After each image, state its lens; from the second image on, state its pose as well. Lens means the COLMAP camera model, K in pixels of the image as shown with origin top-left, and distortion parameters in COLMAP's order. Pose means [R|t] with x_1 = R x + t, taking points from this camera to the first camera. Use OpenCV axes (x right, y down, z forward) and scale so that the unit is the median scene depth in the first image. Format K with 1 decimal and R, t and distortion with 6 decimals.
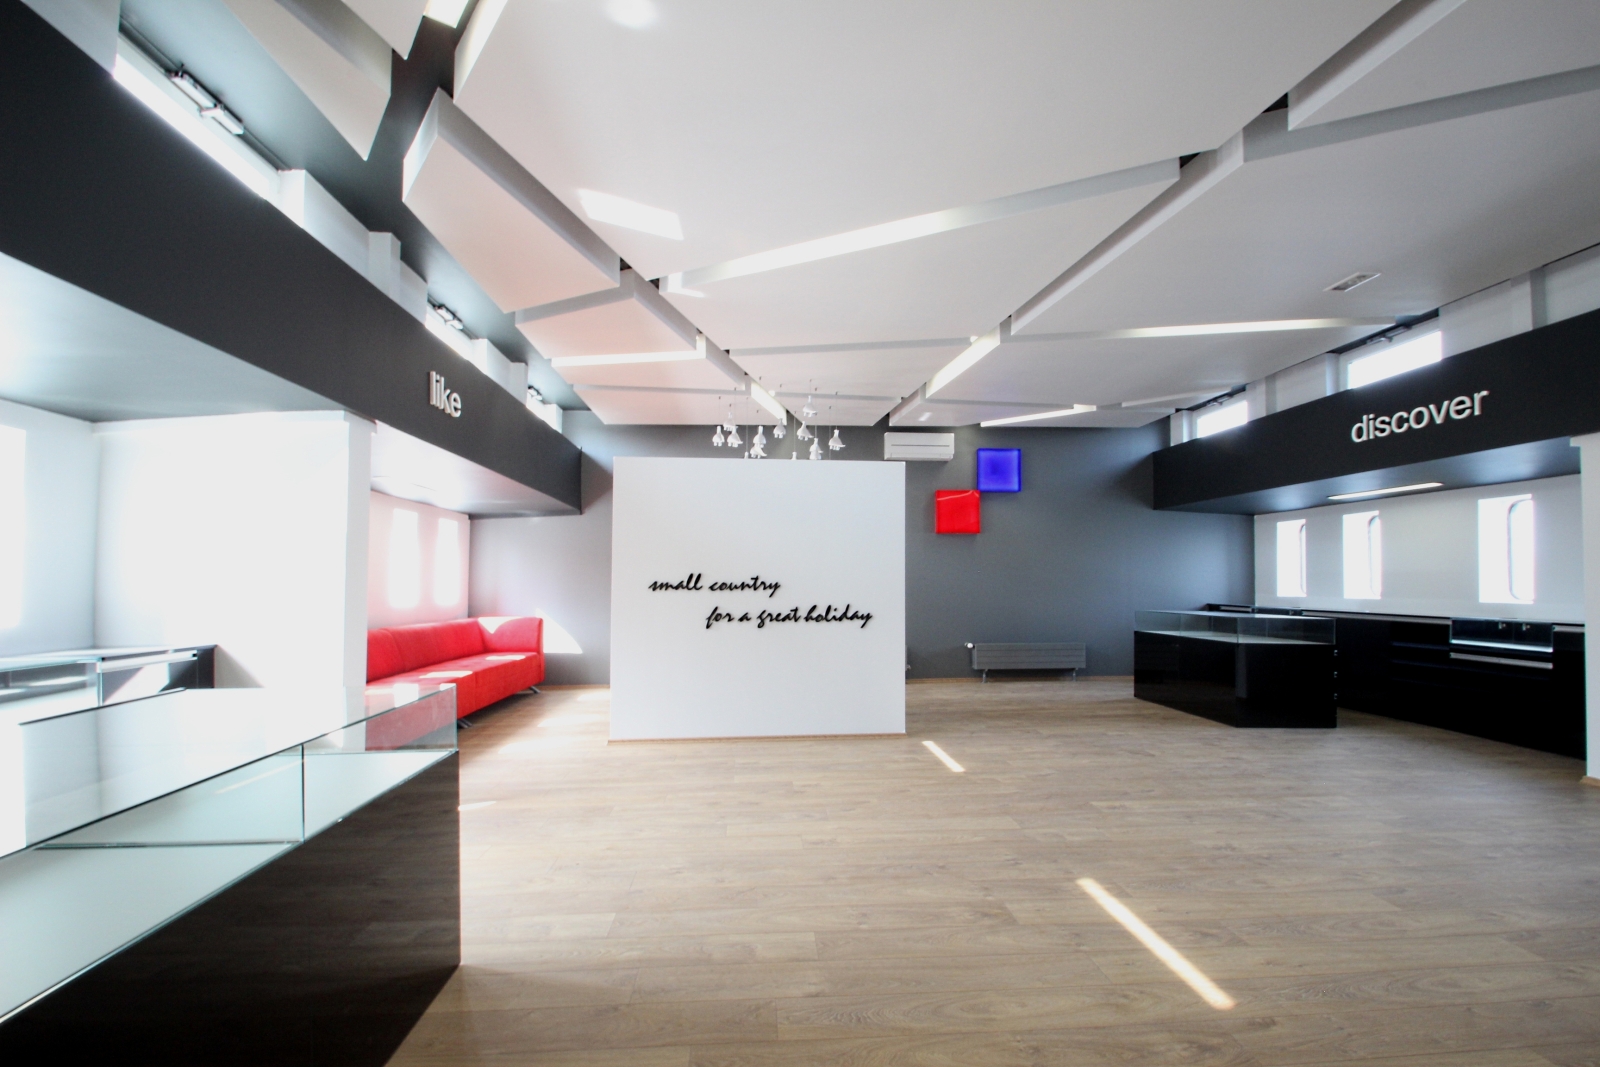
lens RADIAL K [[762.7, 0, 796.4], [0, 762.7, 566.6], [0, 0, 1]] dist [-0.001675, -0.010097]
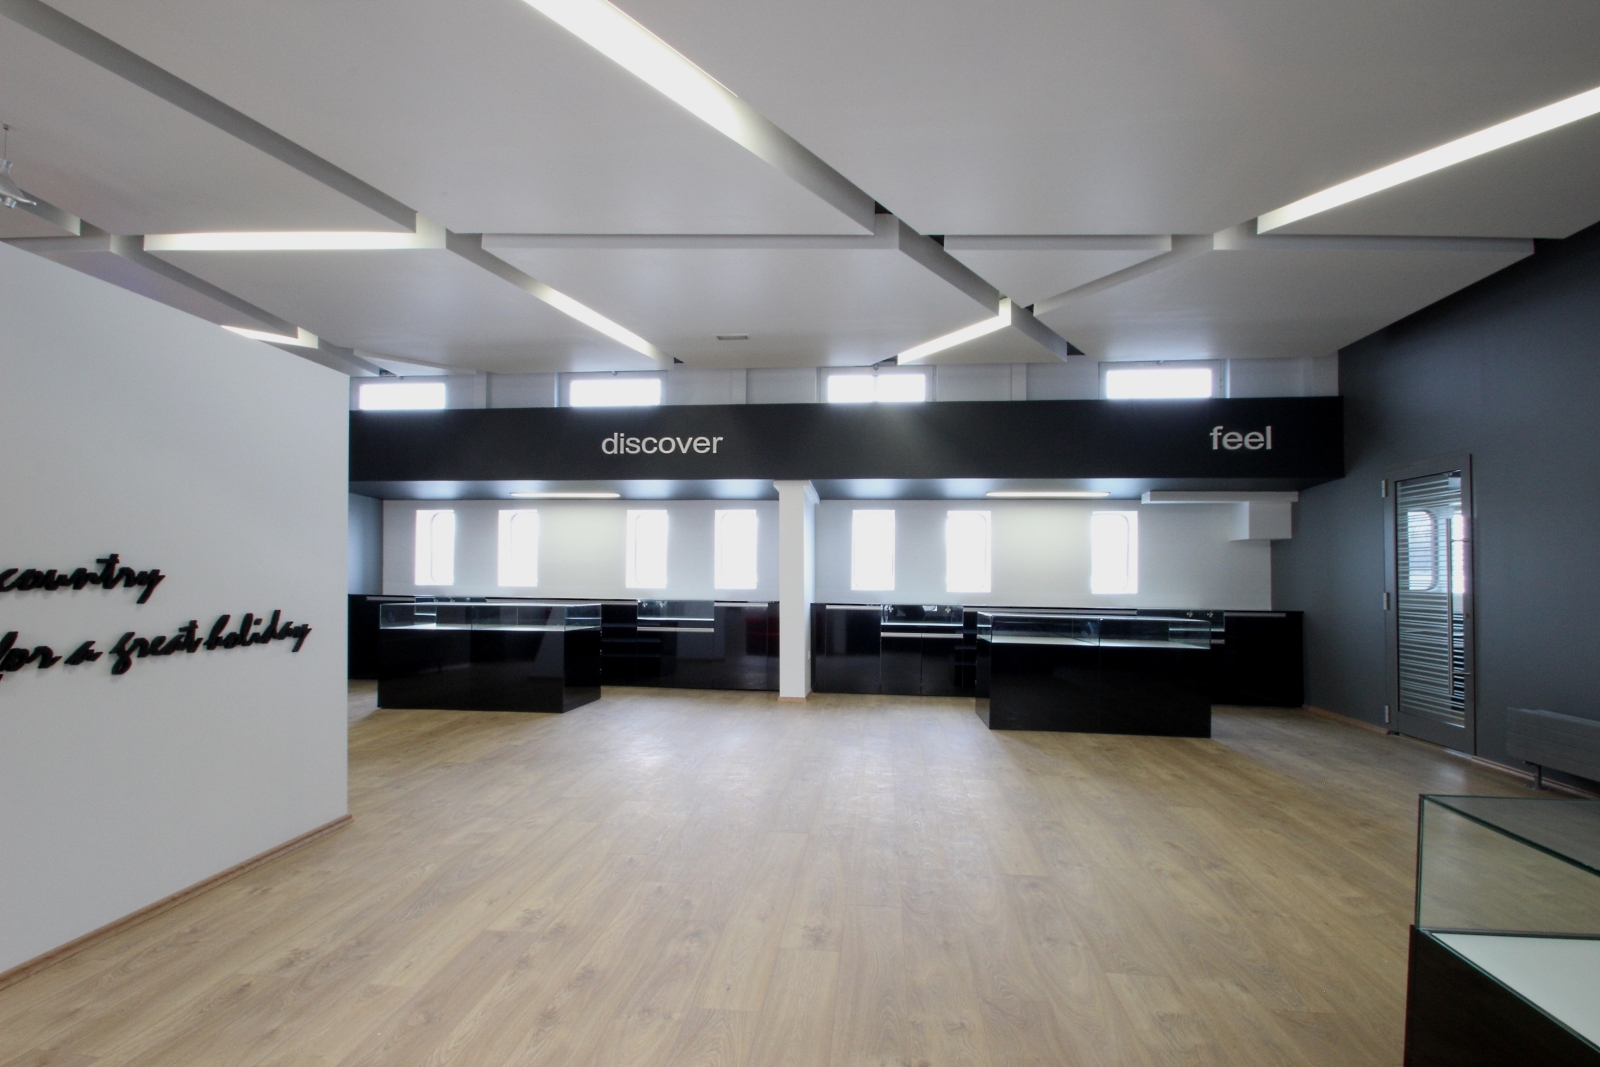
lens RADIAL K [[762.7, 0, 796.4], [0, 762.7, 566.6], [0, 0, 1]] dist [-0.001675, -0.010097]
pose [[0.169101, 0.009677, 0.985551, -0.408244], [-0.027790, 0.999601, -0.005047, 0.010216], [-0.985207, -0.026535, 0.169302, 0.543568]]
